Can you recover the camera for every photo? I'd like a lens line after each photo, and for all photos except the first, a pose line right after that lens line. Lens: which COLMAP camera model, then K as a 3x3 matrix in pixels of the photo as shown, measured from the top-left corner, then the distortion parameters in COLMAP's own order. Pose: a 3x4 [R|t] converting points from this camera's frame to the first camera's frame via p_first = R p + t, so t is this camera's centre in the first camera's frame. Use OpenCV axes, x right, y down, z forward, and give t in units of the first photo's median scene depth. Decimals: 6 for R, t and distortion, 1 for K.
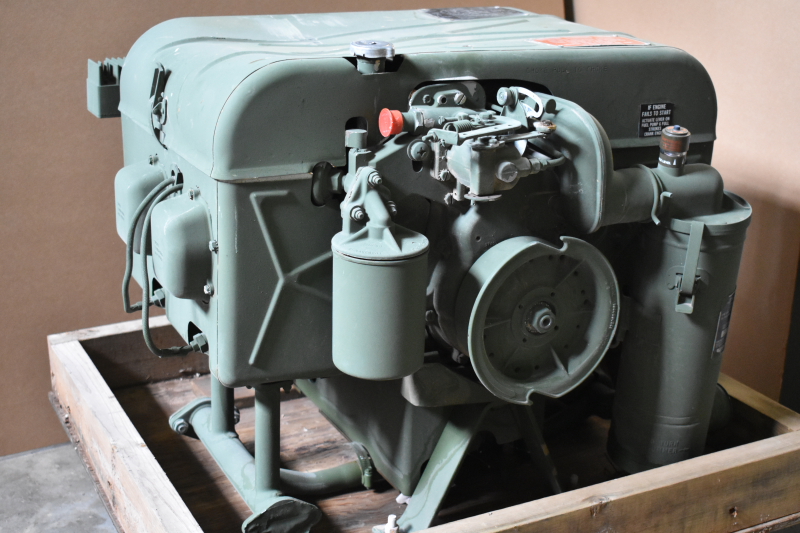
lens RADIAL K [[1277.9, 0, 400.1], [0, 1277.9, 282.9], [0, 0, 1]] dist [0.023828, 0.007921]
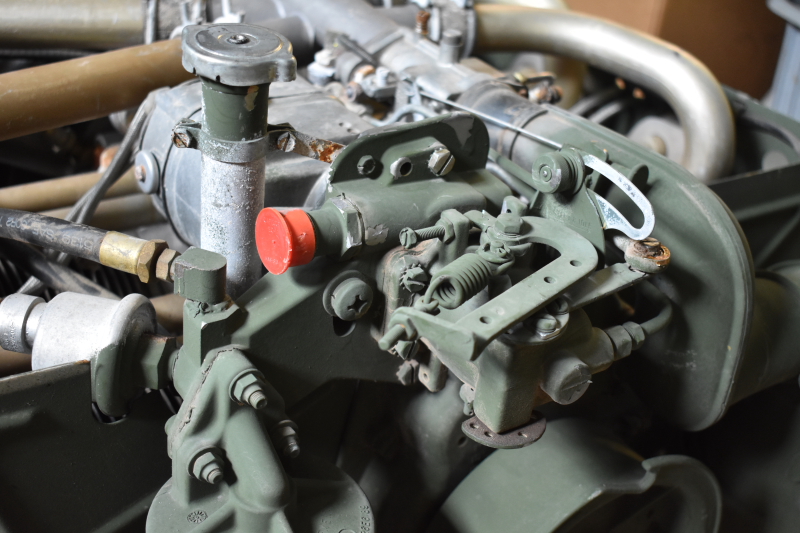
lens RADIAL K [[1107.4, 0, 400.0], [0, 1107.4, 266.5], [0, 0, 1]] dist [-0.032865, -0.021299]
pose [[0.988202, -0.007893, 0.152950, -0.025042], [-0.025433, 0.976347, 0.214710, -0.191078], [-0.151027, -0.216067, 0.964627, 0.634637]]
